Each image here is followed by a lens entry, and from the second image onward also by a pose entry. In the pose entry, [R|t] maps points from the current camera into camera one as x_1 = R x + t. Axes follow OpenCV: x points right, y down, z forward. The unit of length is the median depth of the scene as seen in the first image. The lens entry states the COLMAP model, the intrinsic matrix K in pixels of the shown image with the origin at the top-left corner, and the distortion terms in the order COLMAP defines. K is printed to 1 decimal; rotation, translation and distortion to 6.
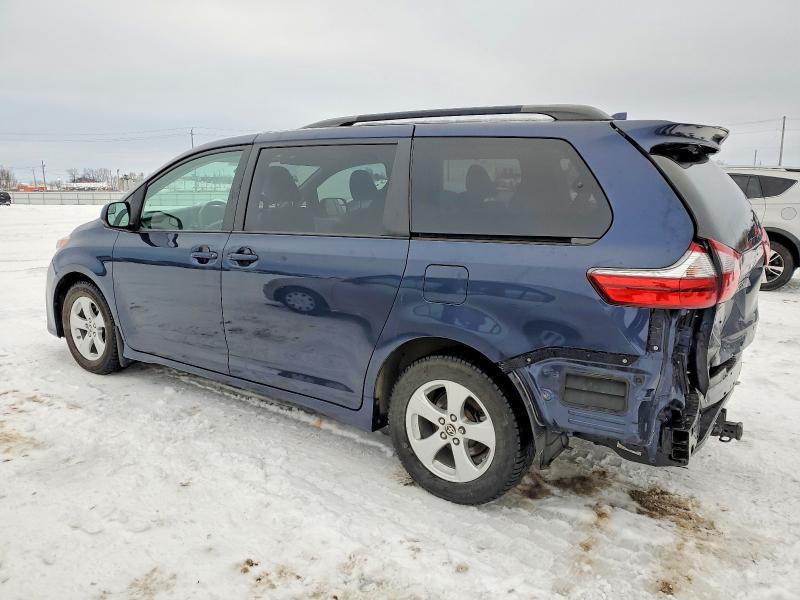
lens RADIAL K [[619.9, 0, 400.0], [0, 619.9, 300.0], [0, 0, 1]] dist [0.028504, 0.003352]
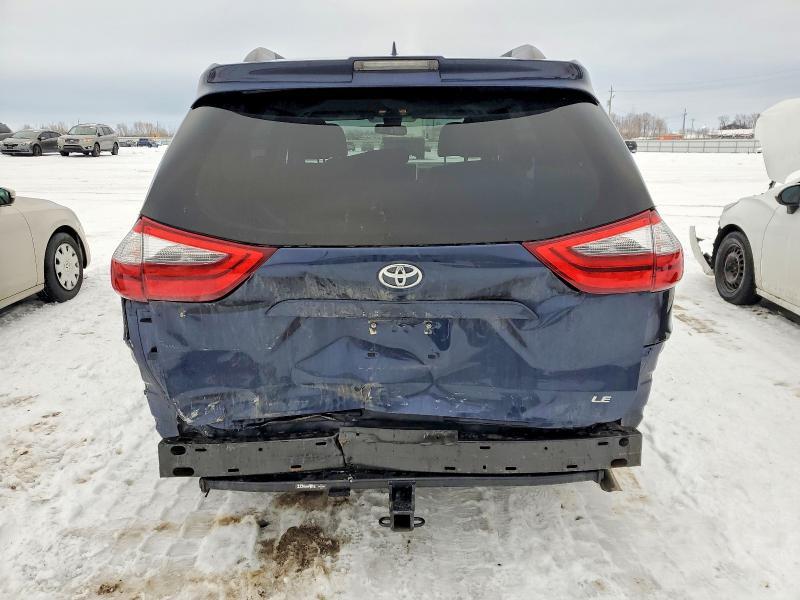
lens RADIAL K [[619.9, 0, 400.0], [0, 619.9, 300.0], [0, 0, 1]] dist [0.028504, 0.003352]
pose [[0.595492, 0.198485, -0.778455, 1.074863], [-0.135594, 0.979929, 0.146130, -0.125757], [0.791835, 0.018534, 0.610453, 0.623102]]
